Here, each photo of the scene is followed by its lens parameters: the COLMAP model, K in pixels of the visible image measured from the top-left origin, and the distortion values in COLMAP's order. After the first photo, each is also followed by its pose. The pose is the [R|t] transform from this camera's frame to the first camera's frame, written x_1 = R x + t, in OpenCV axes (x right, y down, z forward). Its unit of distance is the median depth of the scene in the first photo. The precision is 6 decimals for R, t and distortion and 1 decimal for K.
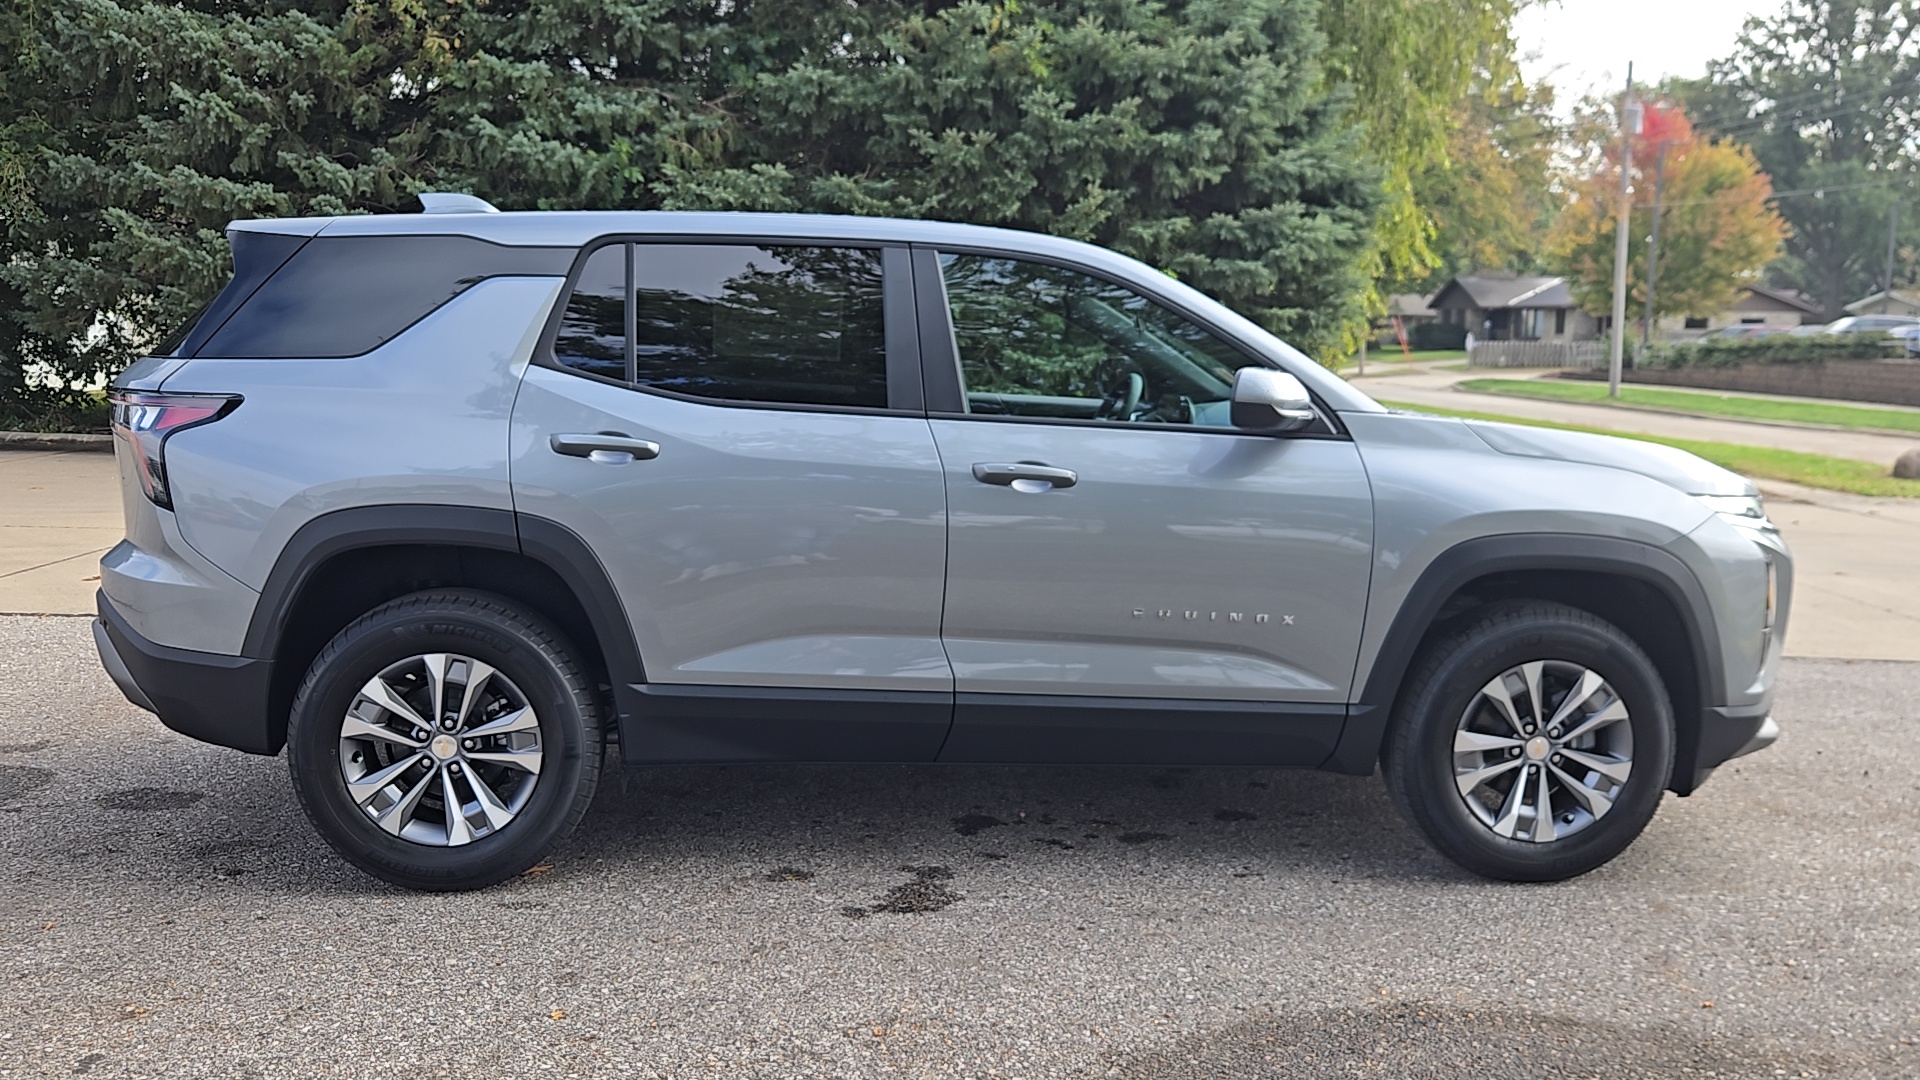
lens RADIAL K [[1590.9, 0, 954.4], [0, 1590.9, 534.8], [0, 0, 1]] dist [0.016746, -0.012270]
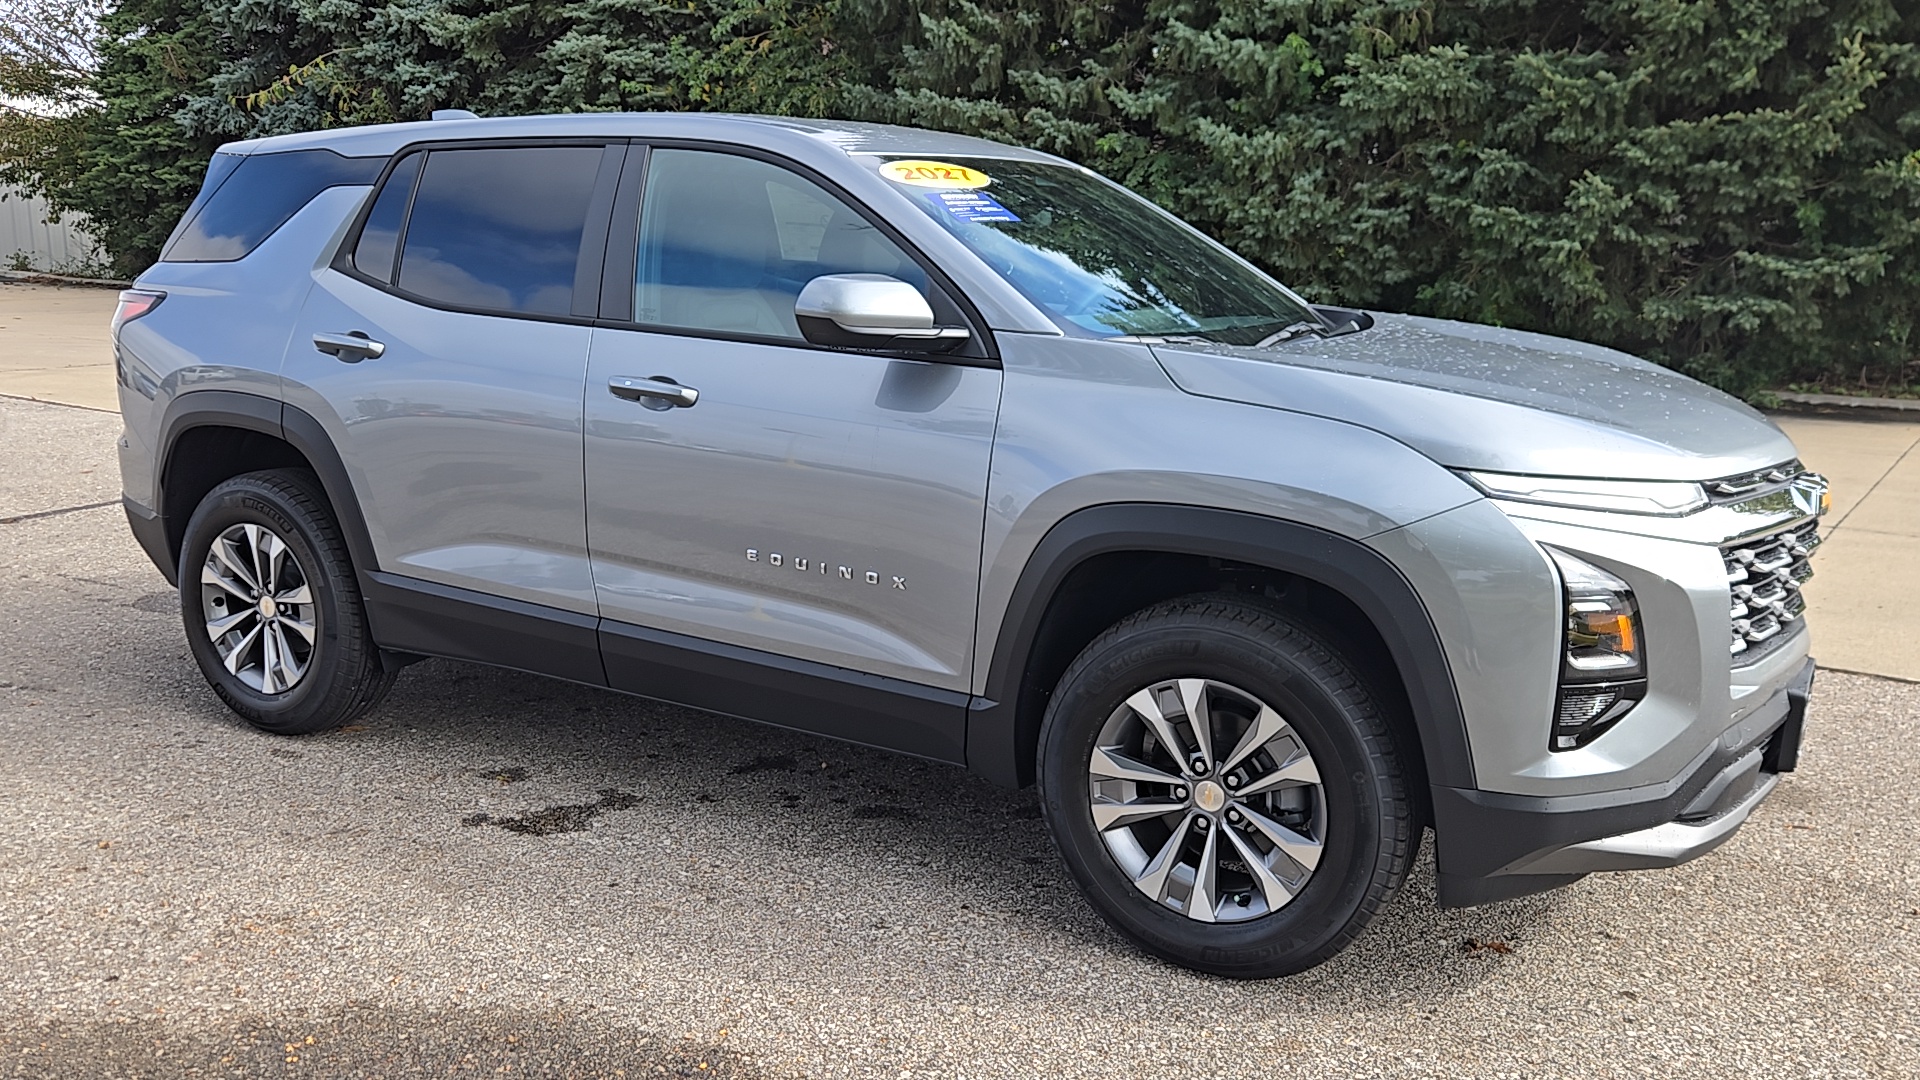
lens RADIAL K [[1578.8, 0, 960.0], [0, 1578.8, 540.0], [0, 0, 1]] dist [0.014113, -0.010291]
pose [[0.818466, 0.100123, -0.565764, 0.192604], [-0.063980, 0.994457, 0.083432, -0.010725], [0.570982, -0.032088, 0.820335, 0.095308]]
